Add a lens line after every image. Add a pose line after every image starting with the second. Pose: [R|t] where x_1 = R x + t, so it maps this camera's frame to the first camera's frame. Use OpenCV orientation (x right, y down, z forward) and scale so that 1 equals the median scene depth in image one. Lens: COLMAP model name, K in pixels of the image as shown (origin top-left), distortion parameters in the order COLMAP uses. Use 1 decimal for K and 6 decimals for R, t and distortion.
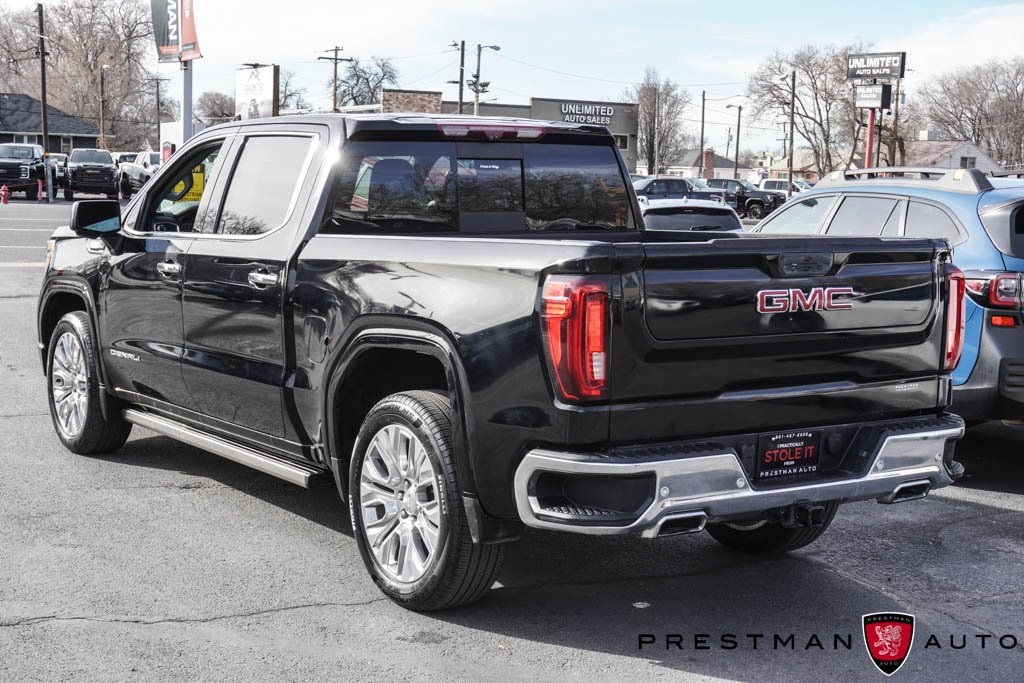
lens RADIAL K [[1514.7, 0, 513.1], [0, 1514.7, 345.8], [0, 0, 1]] dist [0.022910, 0.000000]
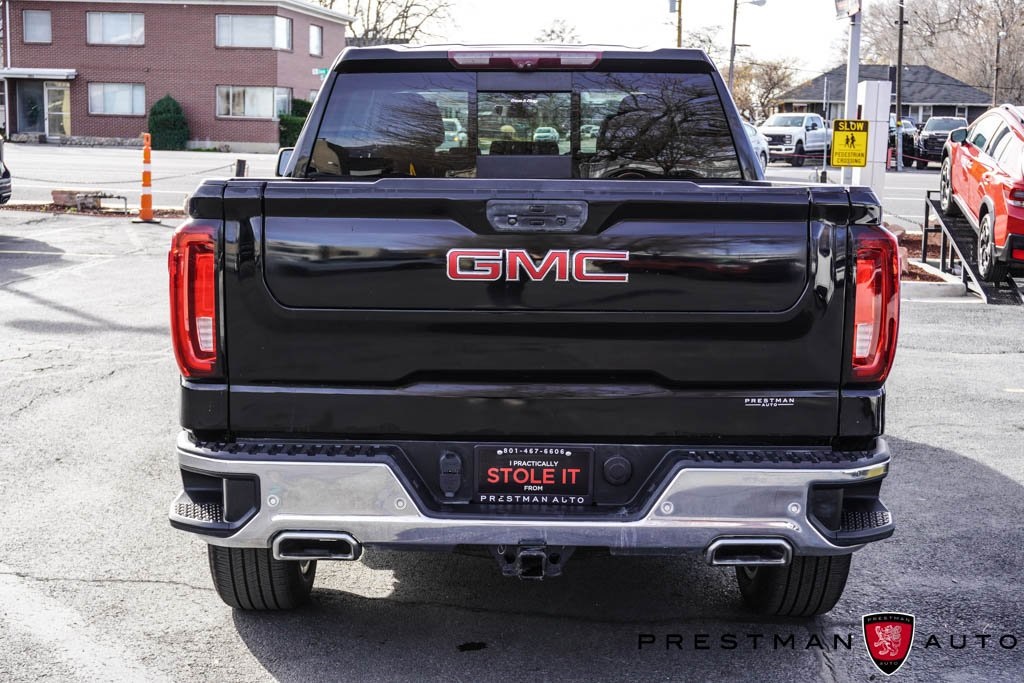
lens RADIAL K [[1514.7, 0, 511.9], [0, 1514.7, 337.1], [0, 0, 1]] dist [0.022910, 0.000000]
pose [[0.840434, 0.066137, -0.537863, 0.560021], [-0.058841, 0.997794, 0.030751, -0.017348], [0.538710, 0.005804, 0.842471, 0.374846]]
